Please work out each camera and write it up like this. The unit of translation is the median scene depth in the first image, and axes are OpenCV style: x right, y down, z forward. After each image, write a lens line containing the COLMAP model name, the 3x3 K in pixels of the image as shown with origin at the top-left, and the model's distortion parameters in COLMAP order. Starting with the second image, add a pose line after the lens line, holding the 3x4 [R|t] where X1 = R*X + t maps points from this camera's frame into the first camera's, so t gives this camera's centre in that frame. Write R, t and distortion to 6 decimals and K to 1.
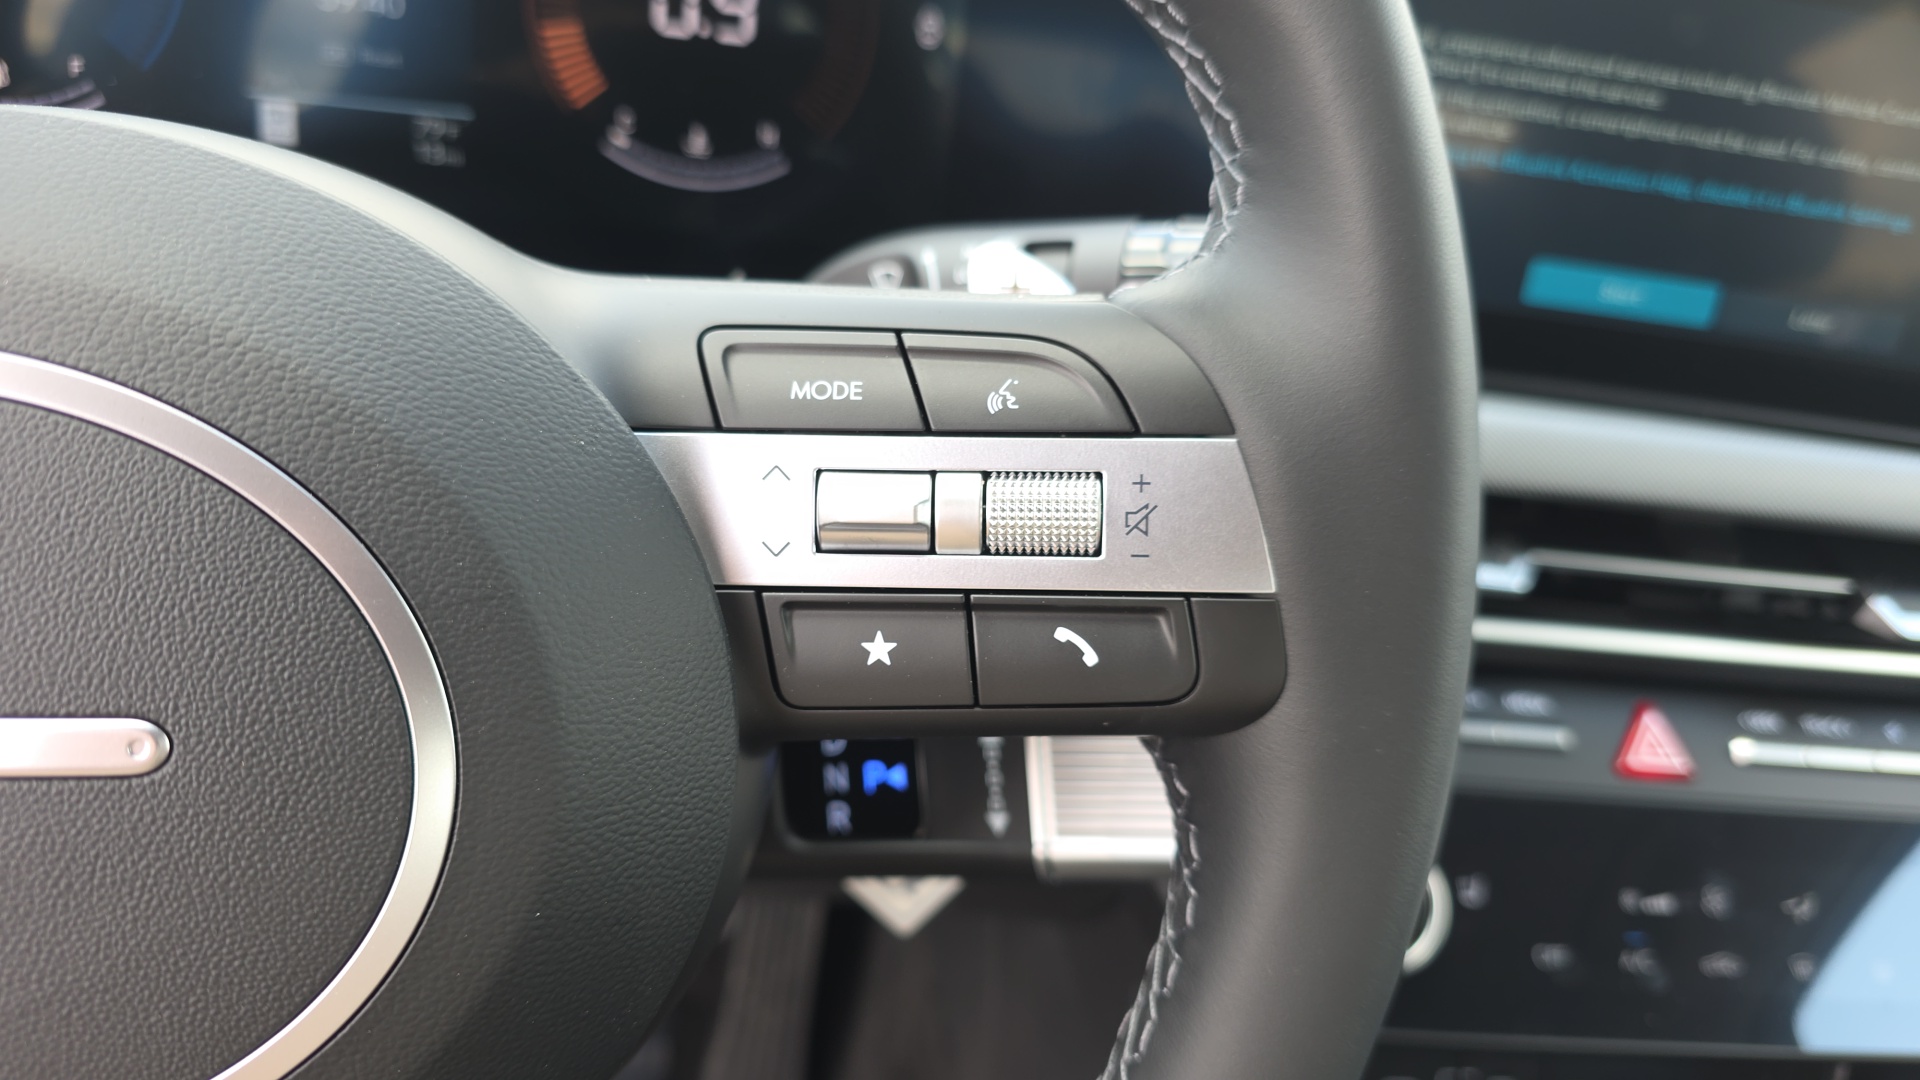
lens RADIAL K [[1374.4, 0, 951.0], [0, 1374.4, 537.0], [0, 0, 1]] dist [-0.011328, -0.004445]
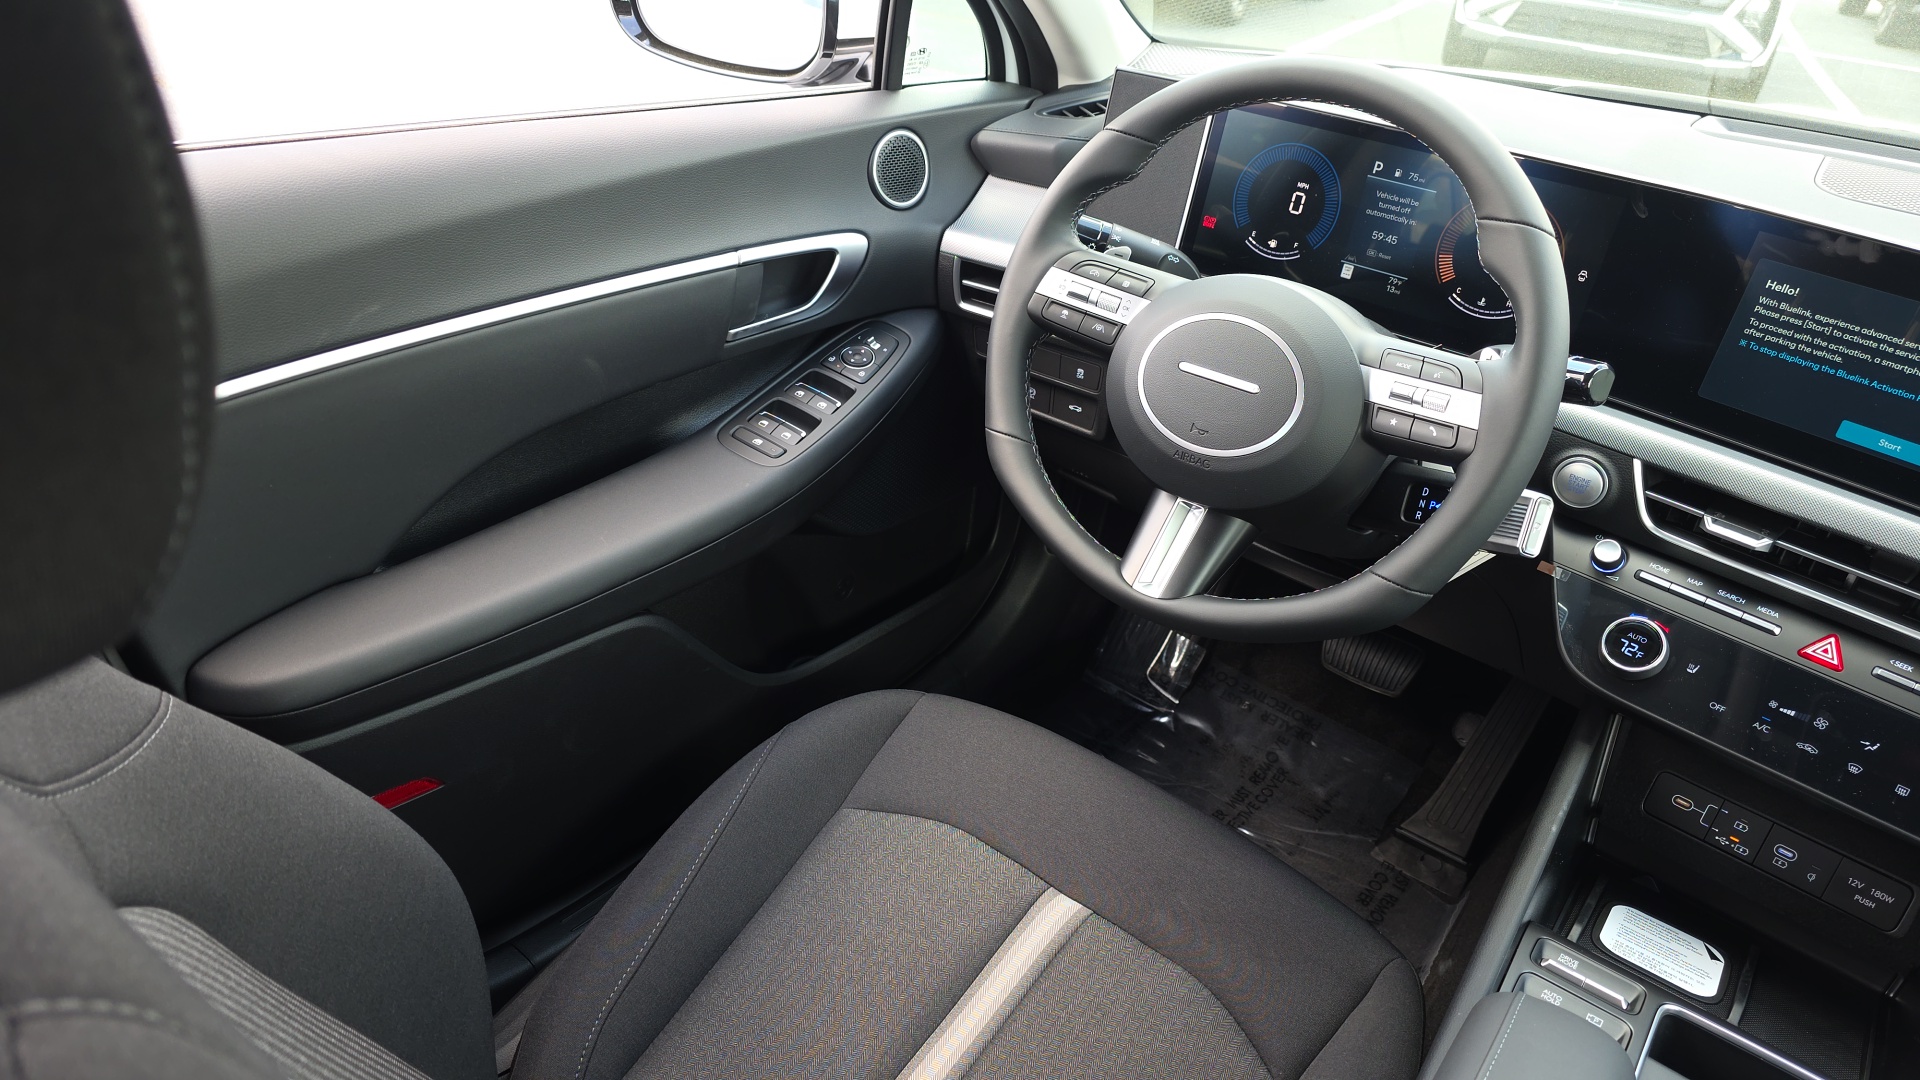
lens RADIAL K [[1299.7, 0, 952.7], [0, 1299.7, 551.6], [0, 0, 1]] dist [0.056046, -0.057506]
pose [[0.682718, 0.306466, -0.663306, 1.563019], [-0.322208, 0.941033, 0.103146, 0.406461], [0.655804, 0.143303, 0.741206, -2.499134]]
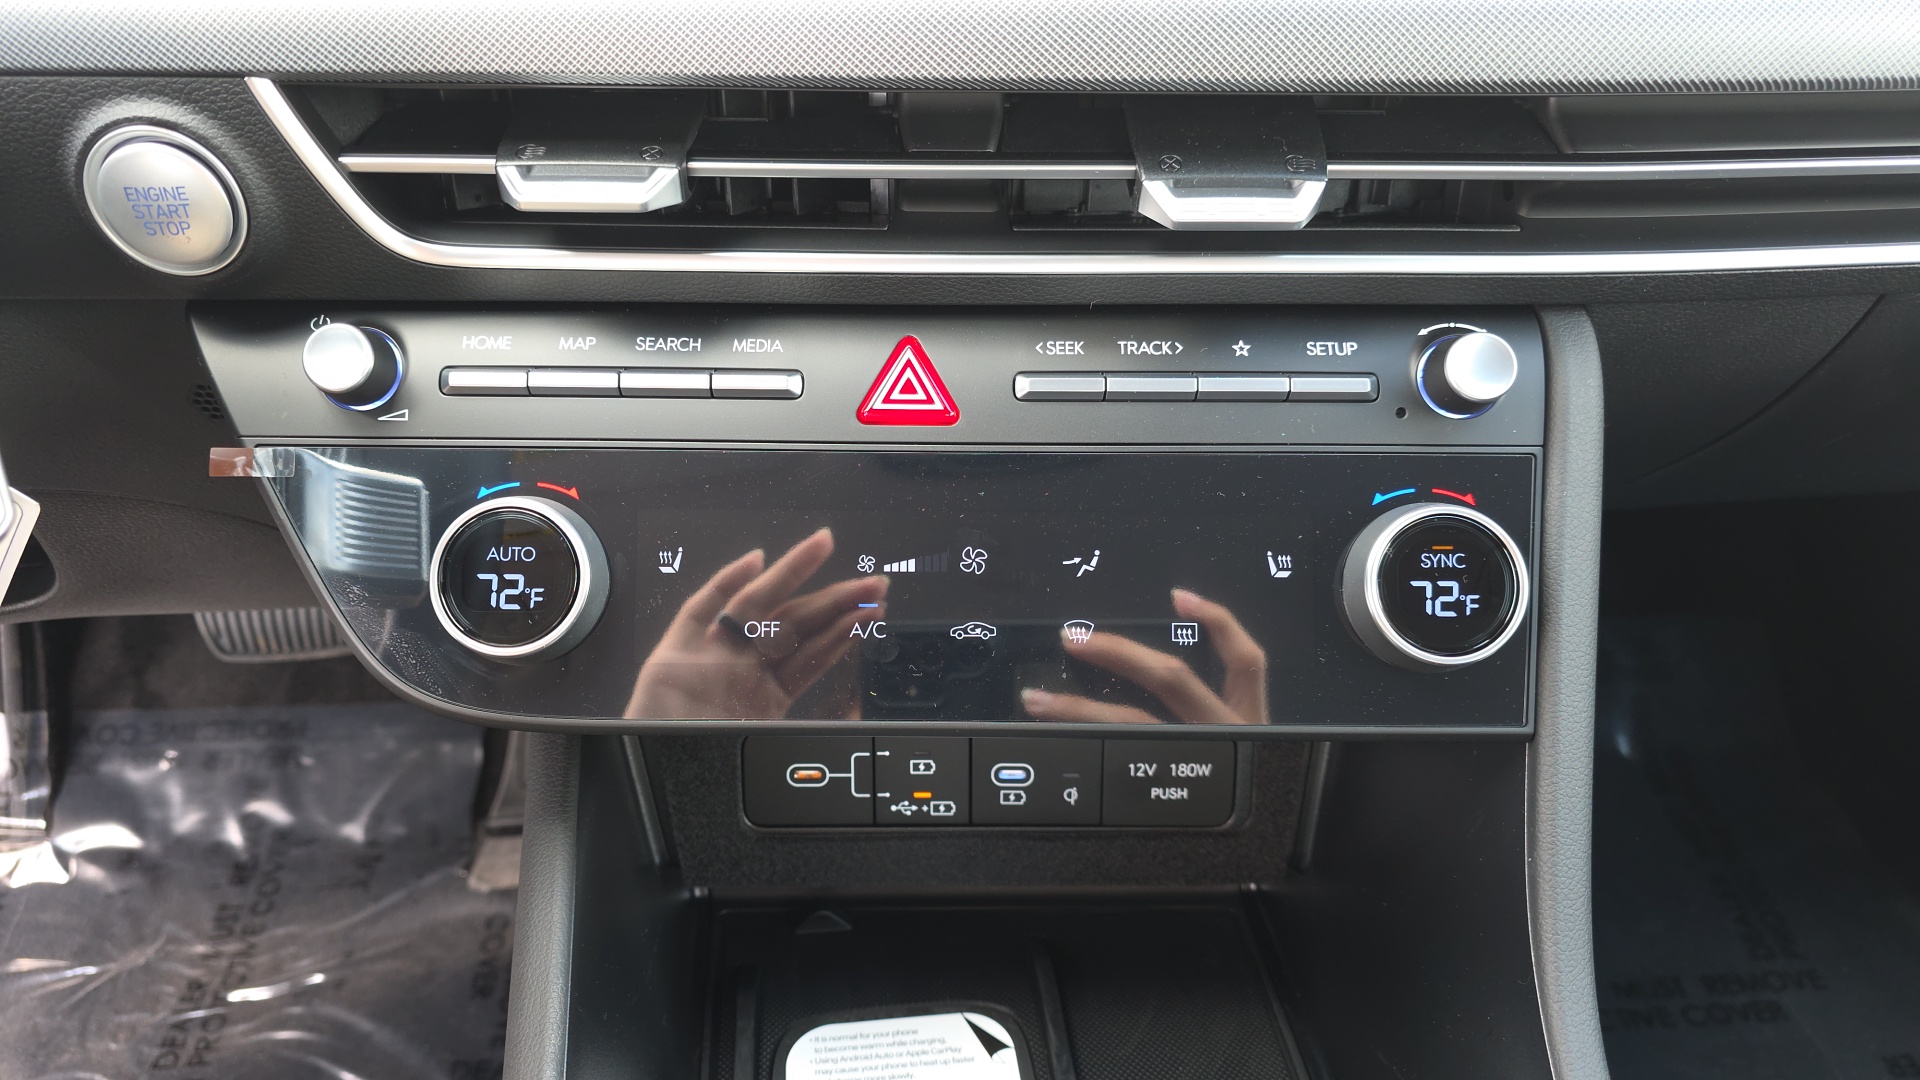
lens RADIAL K [[1322.8, 0, 927.7], [0, 1322.8, 544.3], [0, 0, 1]] dist [0.073991, -0.117809]
pose [[0.988433, -0.057000, -0.140538, 1.105191], [0.085731, 0.974416, 0.207760, 0.136648], [0.125100, -0.217406, 0.968031, 0.317422]]
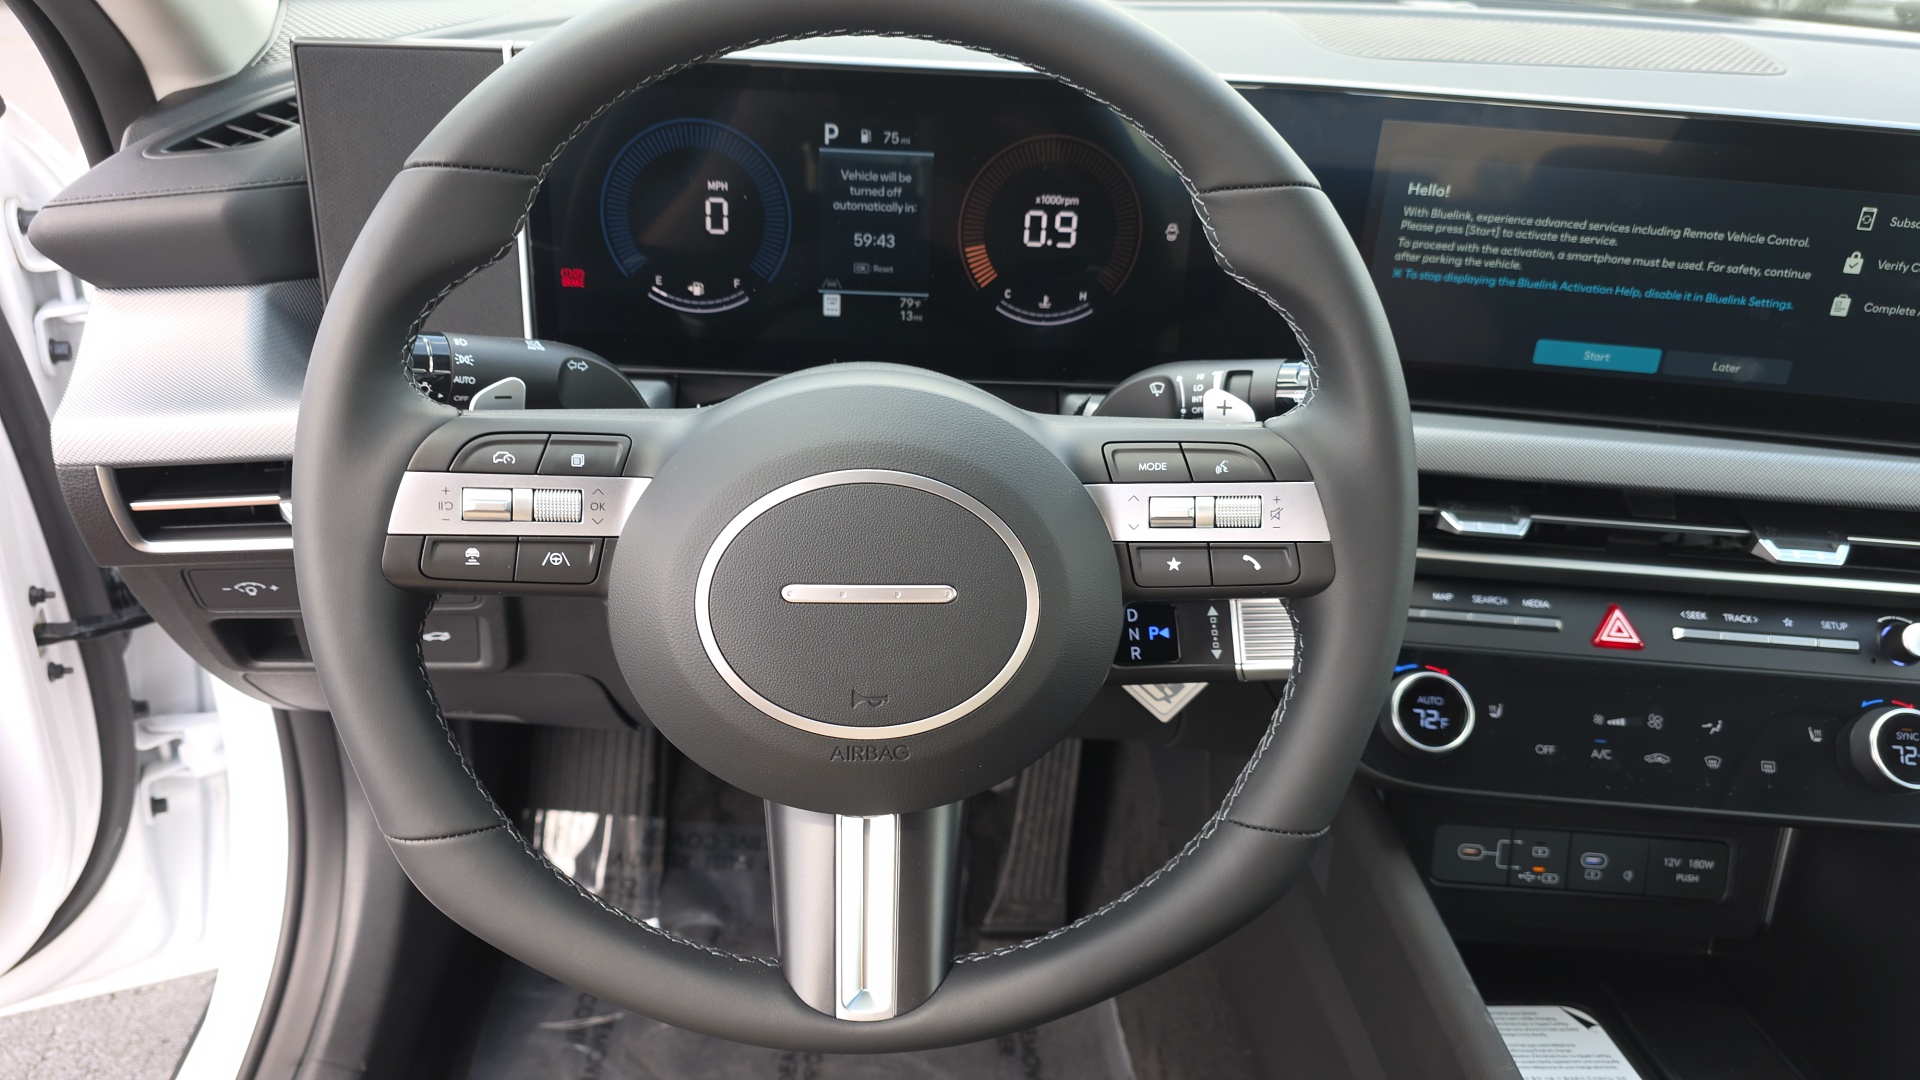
lens RADIAL K [[1318.4, 0, 946.9], [0, 1318.4, 560.4], [0, 0, 1]] dist [0.049945, -0.064810]
pose [[0.988299, -0.013199, -0.151959, -0.078156], [0.020893, 0.998573, 0.049147, -0.047431], [0.151093, -0.051747, 0.987164, -1.236210]]
